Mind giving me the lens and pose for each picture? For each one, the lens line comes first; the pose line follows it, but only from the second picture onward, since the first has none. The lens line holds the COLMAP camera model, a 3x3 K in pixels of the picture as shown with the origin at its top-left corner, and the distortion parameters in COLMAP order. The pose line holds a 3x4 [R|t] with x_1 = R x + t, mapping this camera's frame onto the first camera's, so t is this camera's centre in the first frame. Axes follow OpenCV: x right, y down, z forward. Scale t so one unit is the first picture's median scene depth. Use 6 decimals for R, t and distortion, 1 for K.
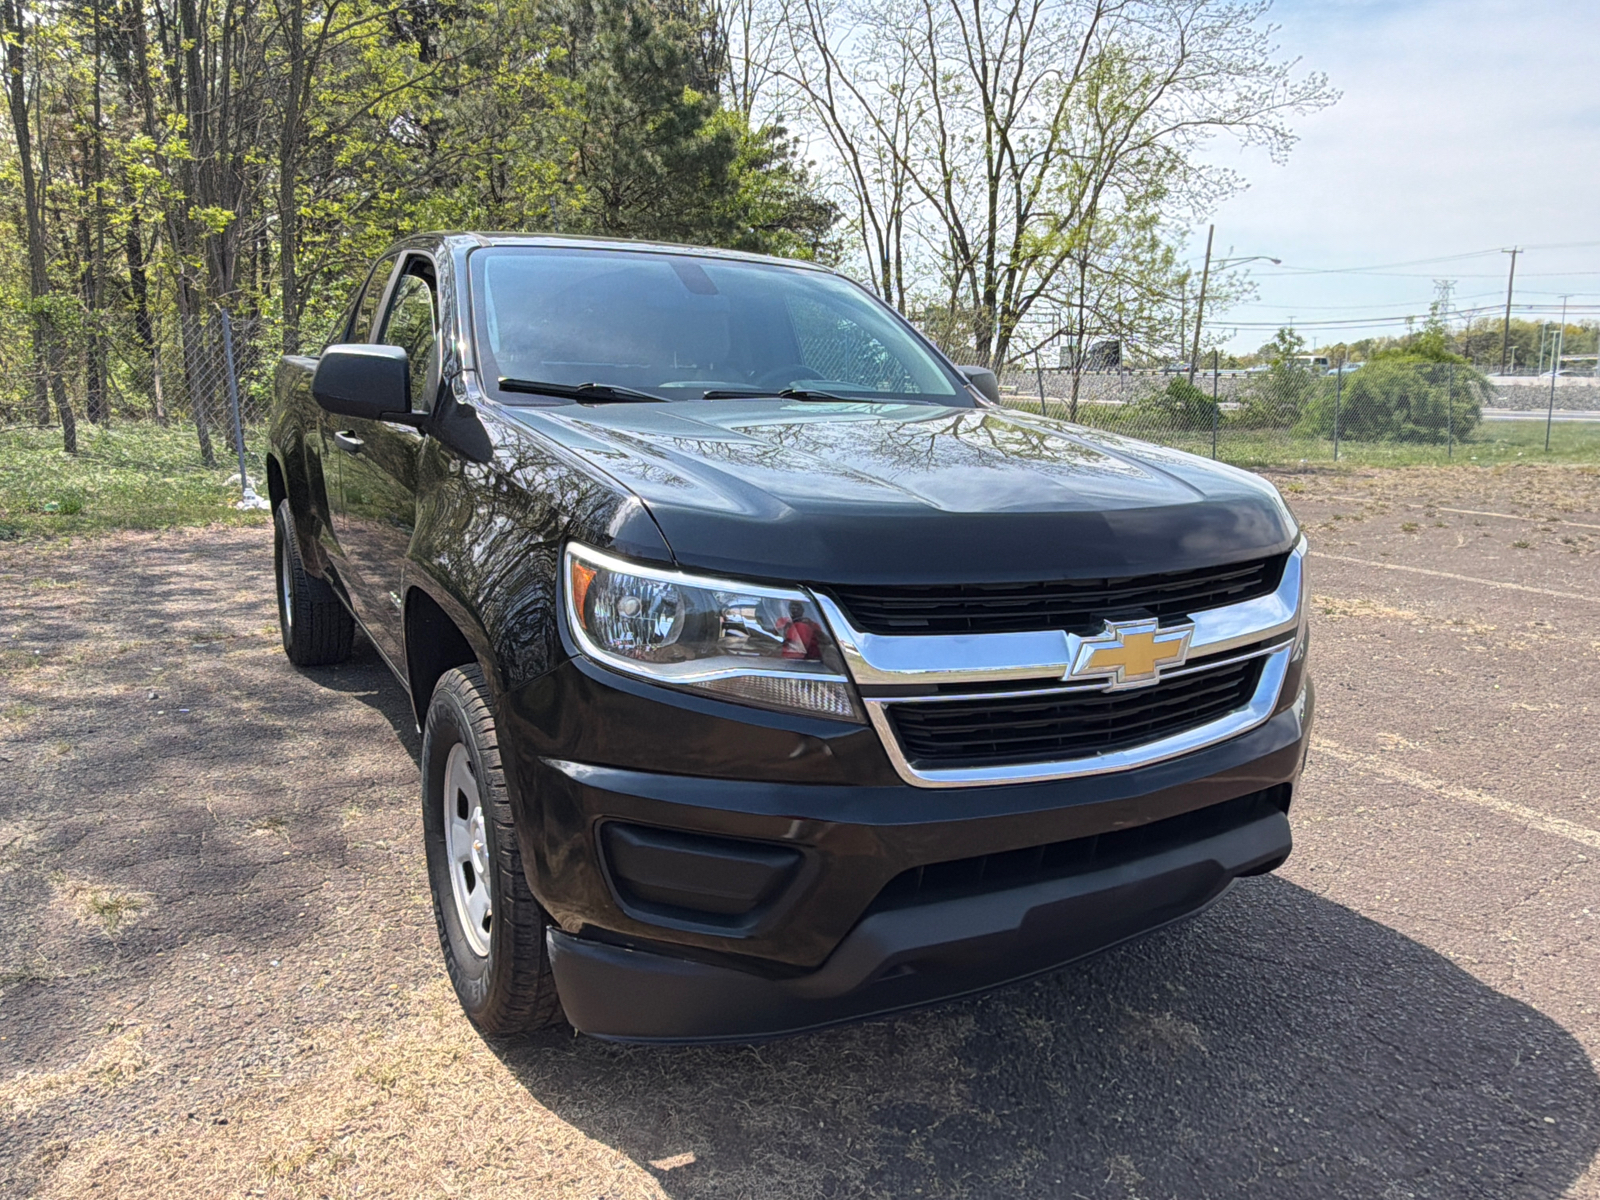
lens RADIAL K [[1133.6, 0, 797.8], [0, 1133.6, 598.8], [0, 0, 1]] dist [-0.002204, 0.004956]
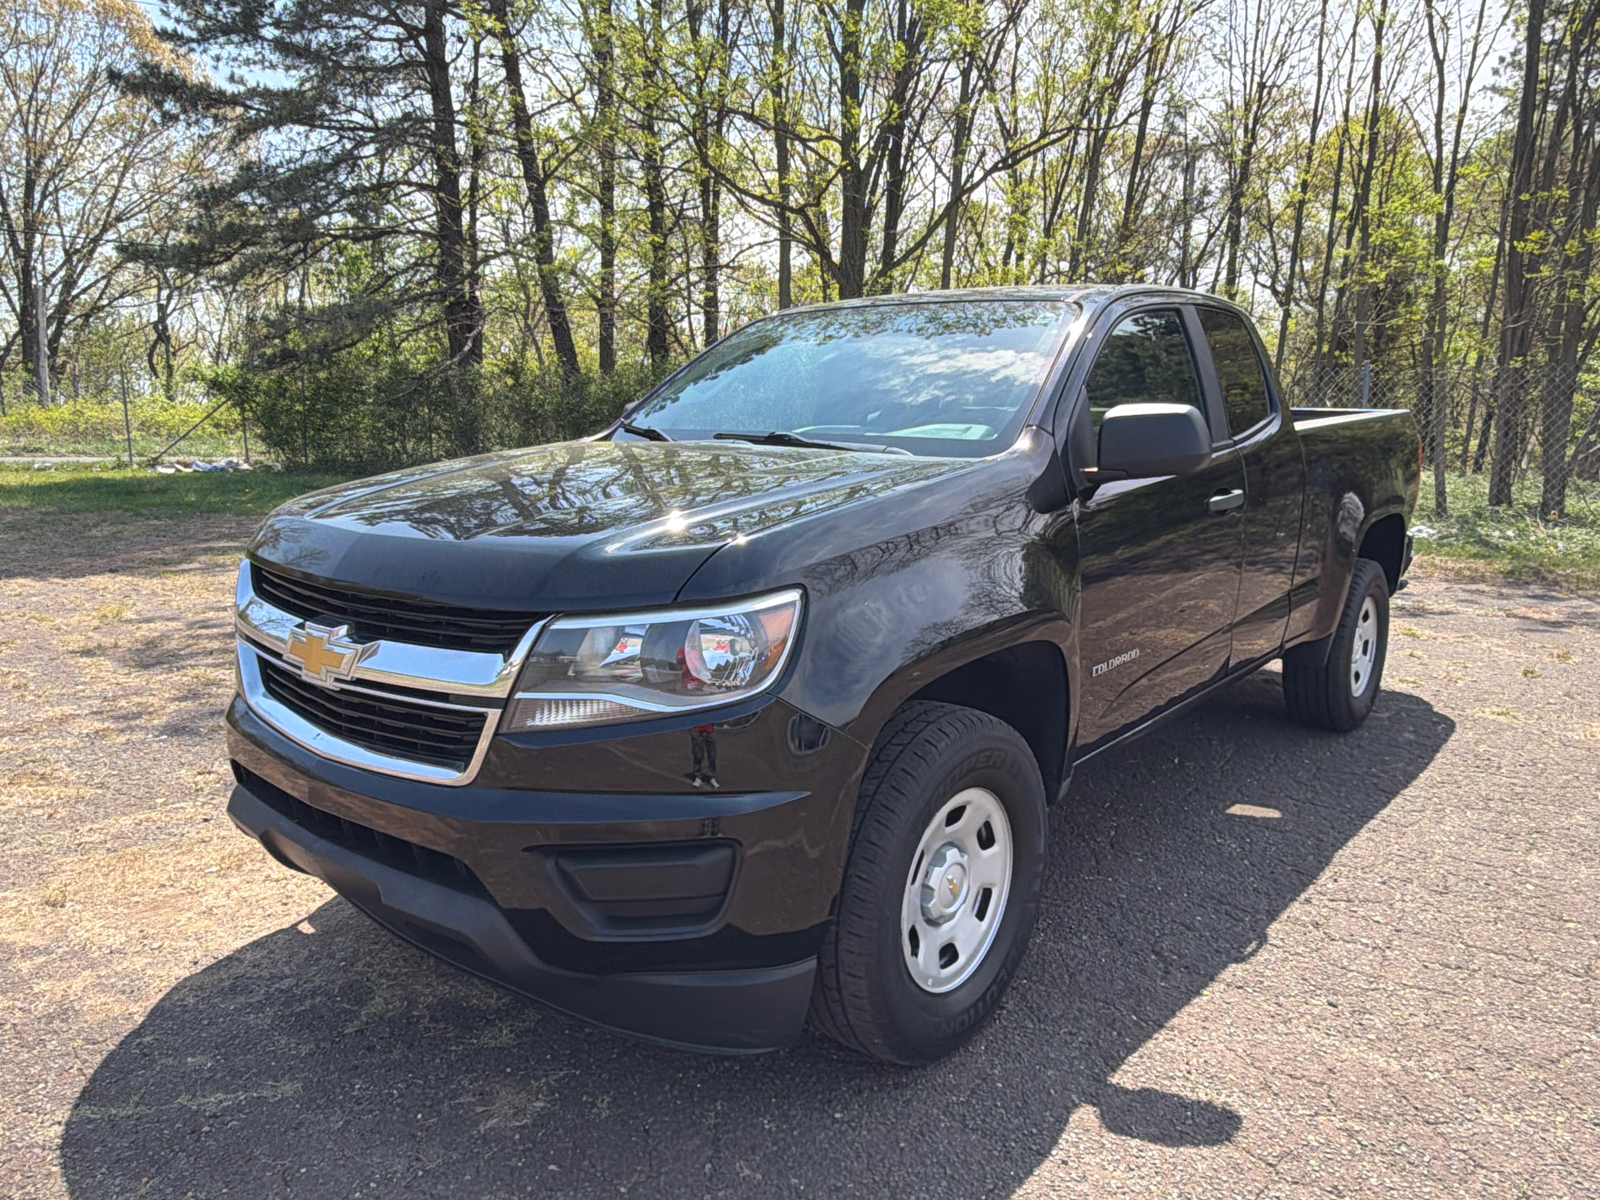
lens RADIAL K [[1130.4, 0, 795.5], [0, 1130.4, 598.5], [0, 0, 1]] dist [0.000155, 0.000364]
pose [[0.349475, 0.136482, -0.926952, 0.159839], [-0.177720, 0.981029, 0.077441, -0.019198], [0.919936, 0.137674, 0.367101, 0.106468]]
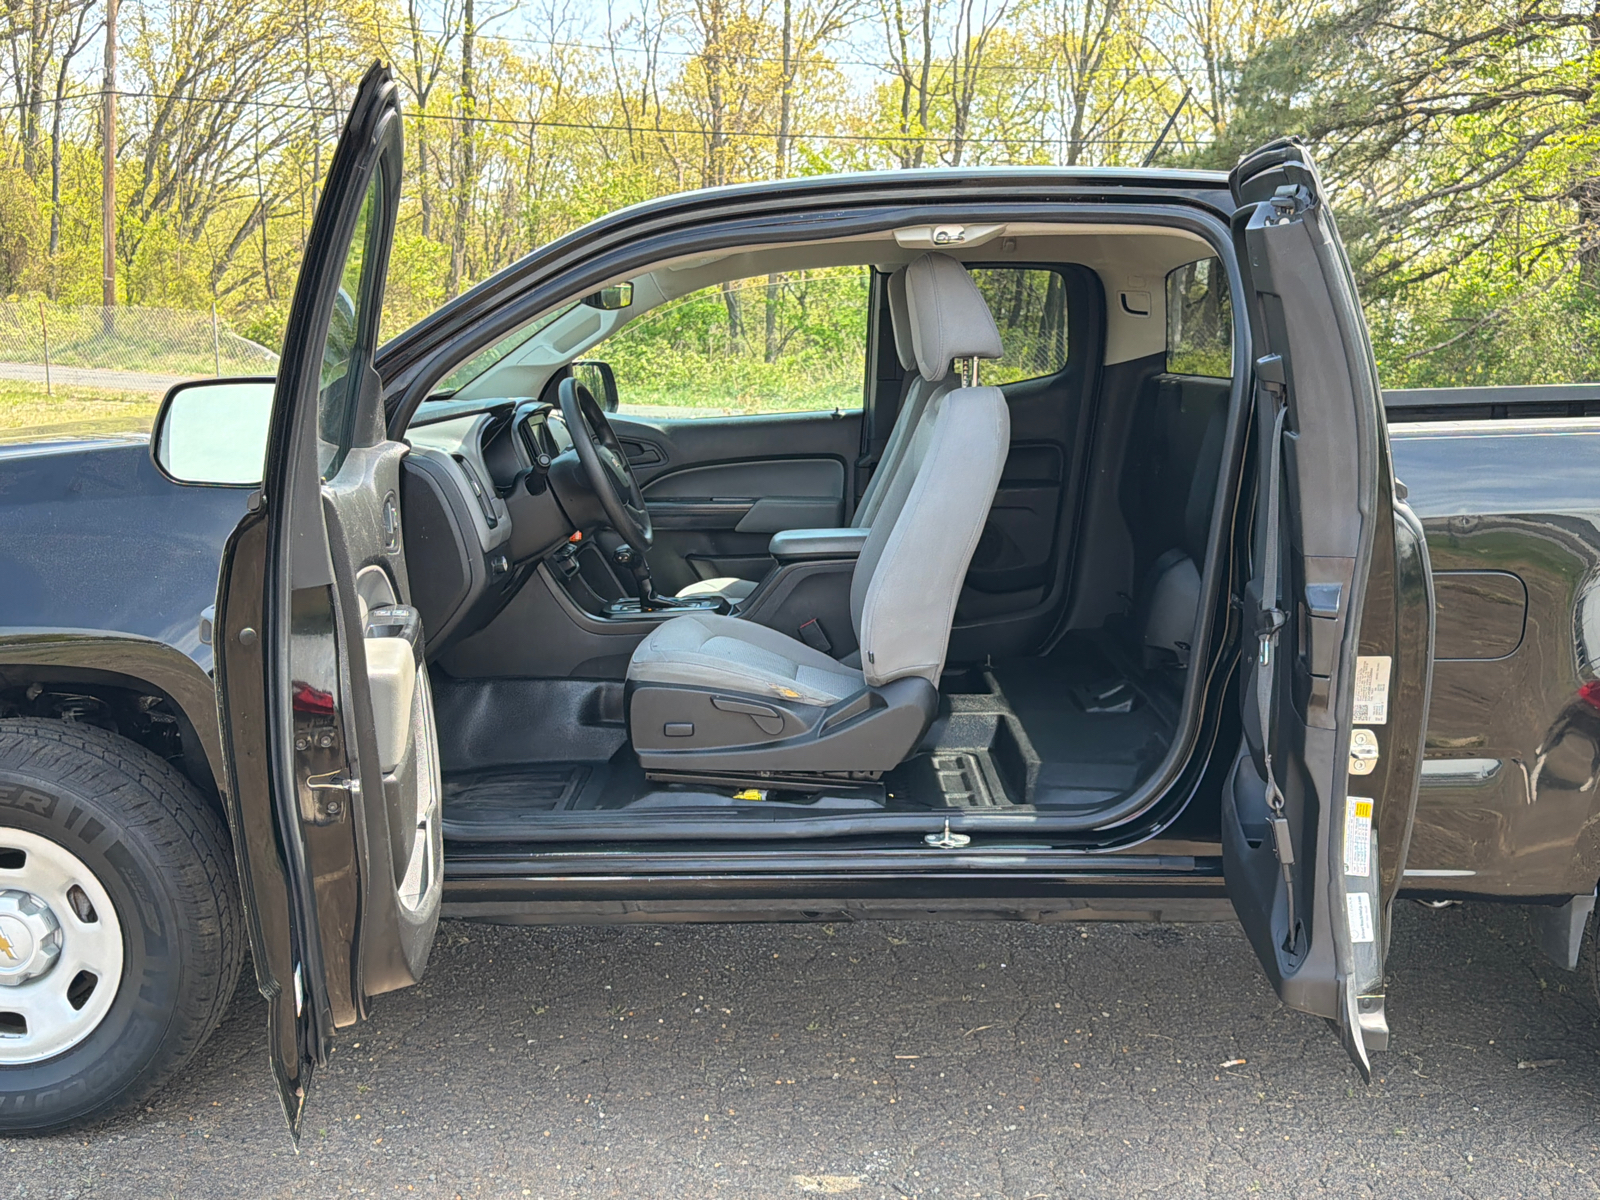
lens RADIAL K [[1648.9, 0, 800.0], [0, 1648.9, 600.0], [0, 0, 1]] dist [0.176419, -0.403712]
pose [[-0.496479, 0.102498, -0.861976, 0.147250], [-0.190978, 0.955776, 0.223651, -0.063964], [0.846780, 0.275657, -0.454948, 0.314241]]
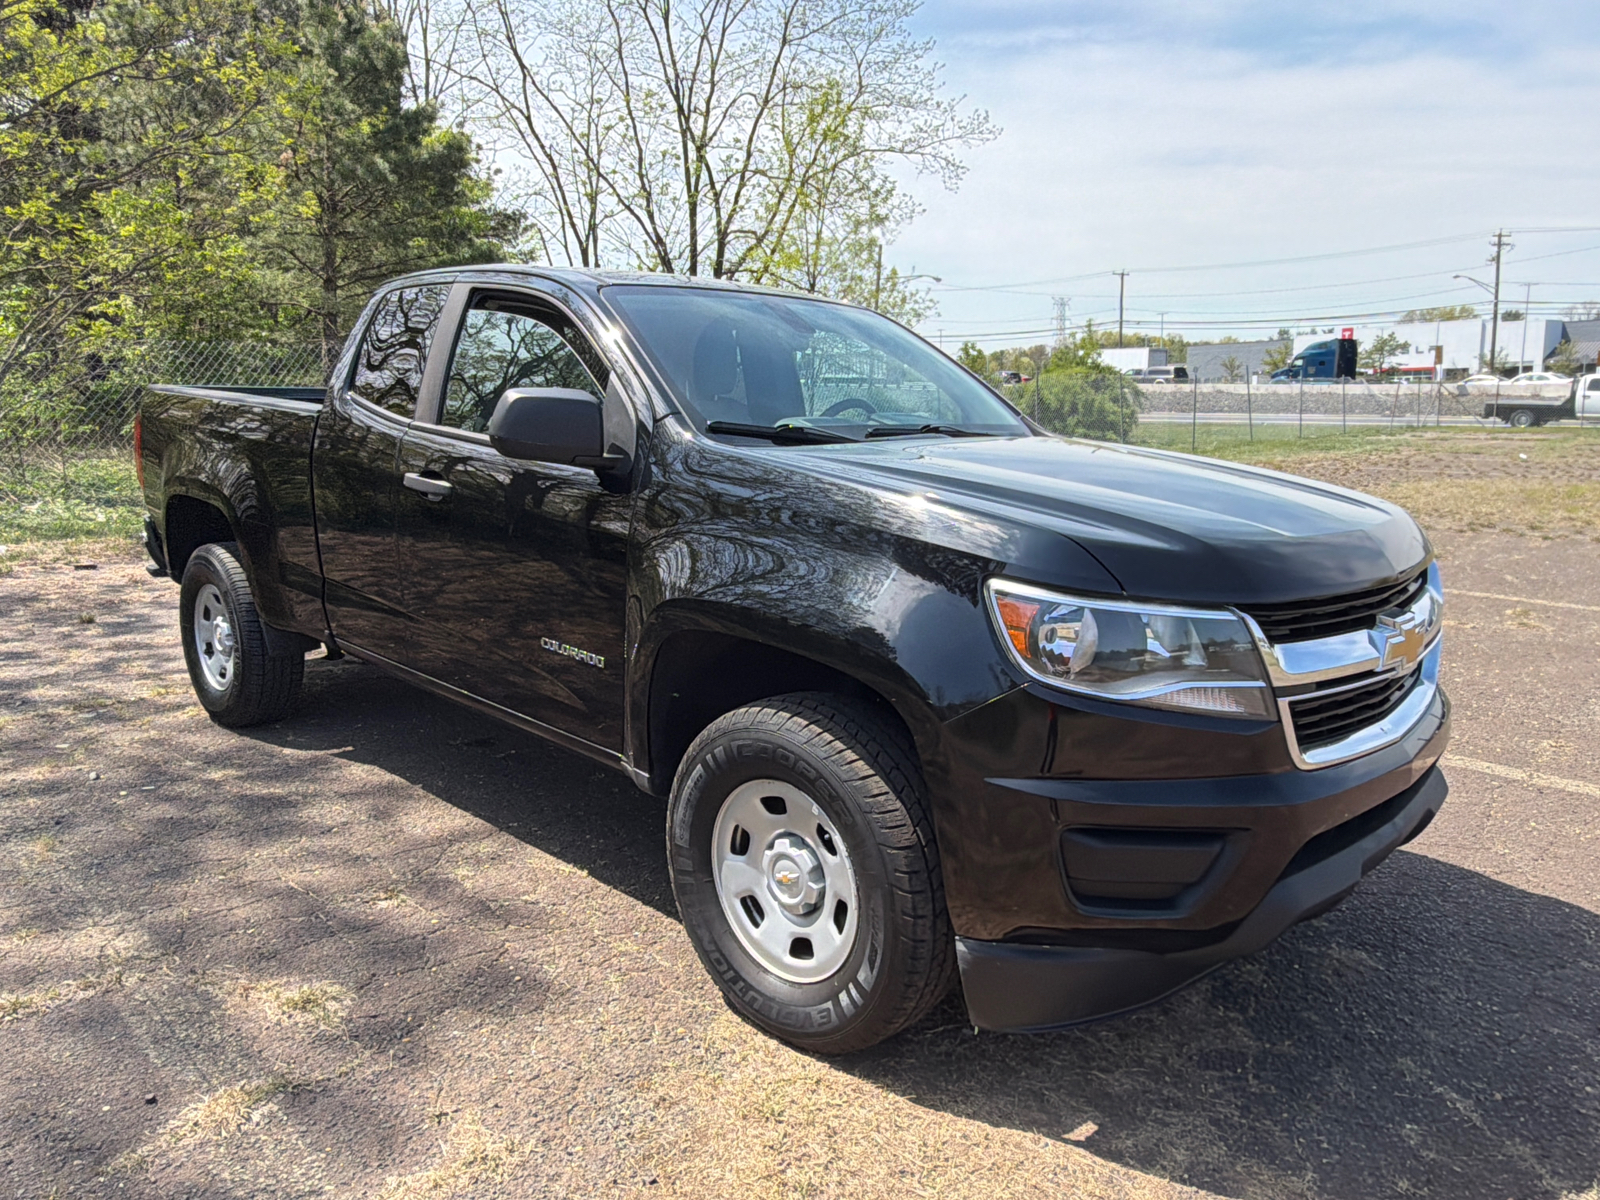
lens RADIAL K [[1133.6, 0, 797.8], [0, 1133.6, 598.8], [0, 0, 1]] dist [-0.002204, 0.004956]
pose [[0.959886, -0.060185, 0.273856, -0.069835], [0.062621, 0.998037, -0.000154, -0.004396], [-0.273309, 0.017297, 0.961771, 0.000182]]
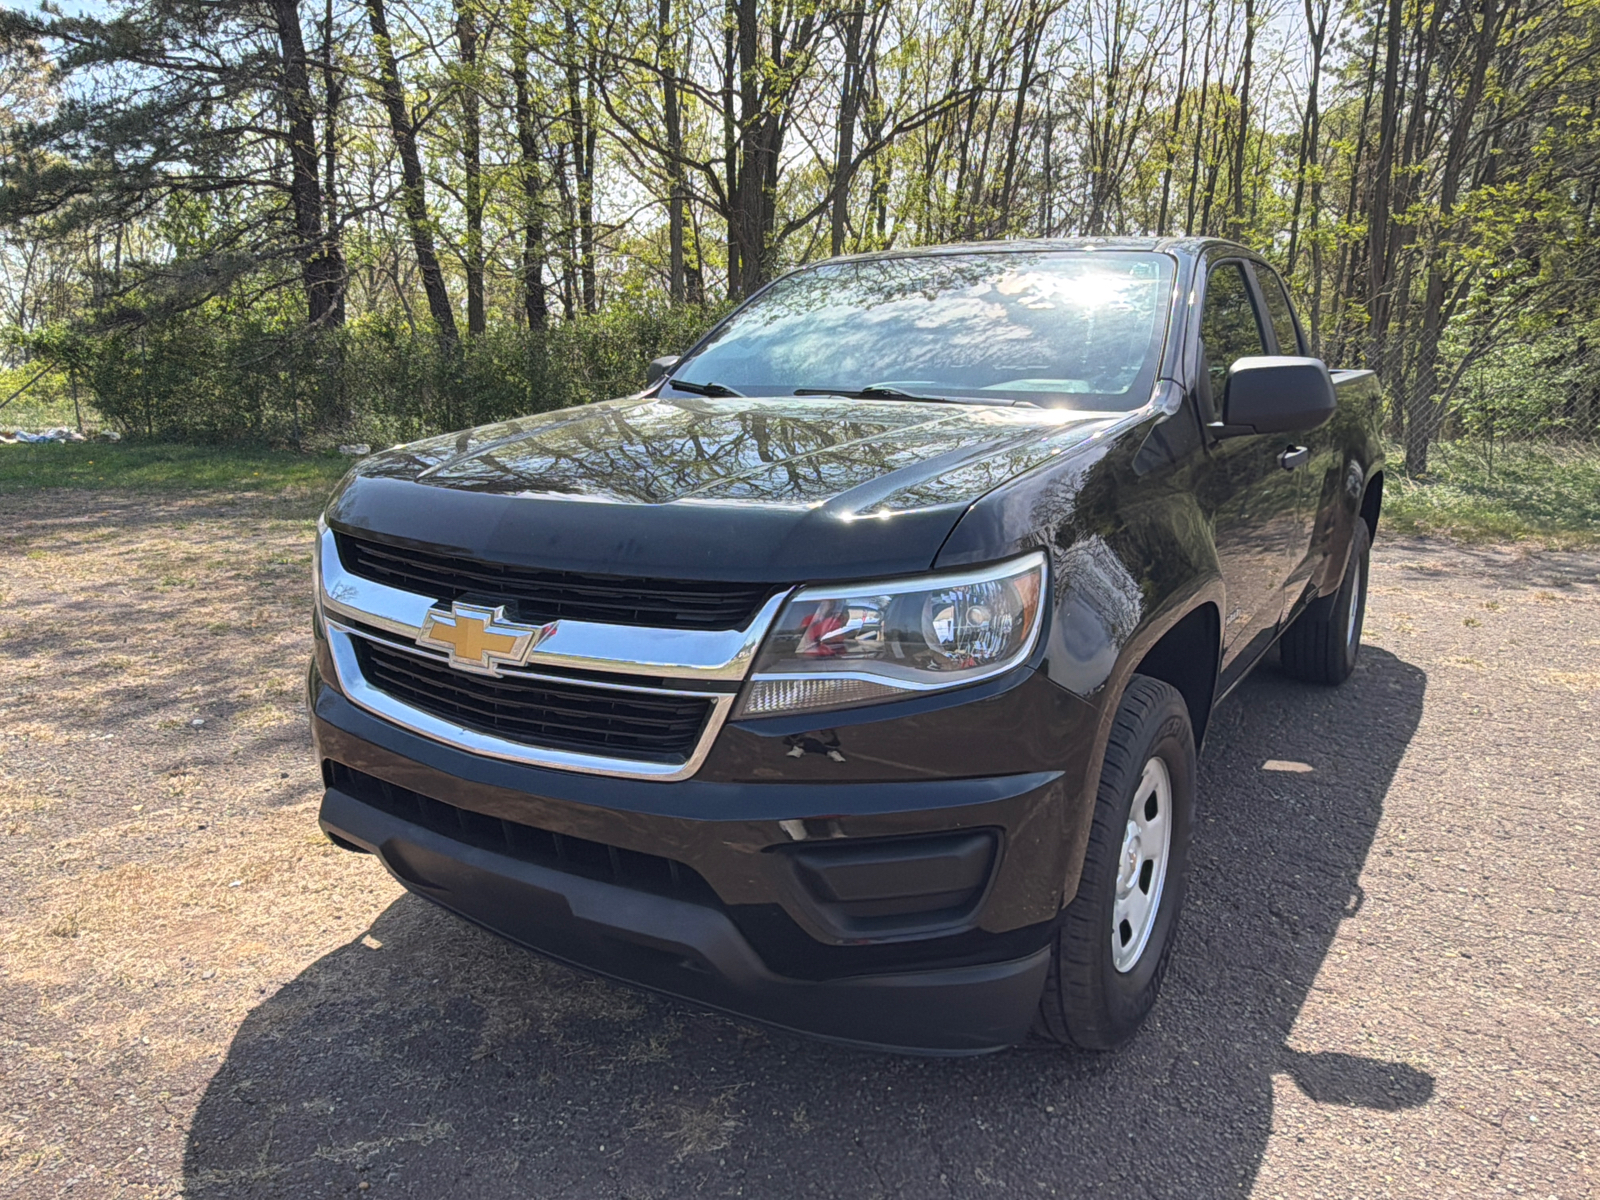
lens RADIAL K [[1133.6, 0, 797.8], [0, 1133.6, 598.8], [0, 0, 1]] dist [-0.002204, 0.004956]
pose [[0.467313, 0.152465, -0.870846, 0.136734], [-0.165184, 0.982729, 0.083412, -0.012375], [0.868523, 0.104870, 0.484427, 0.079587]]
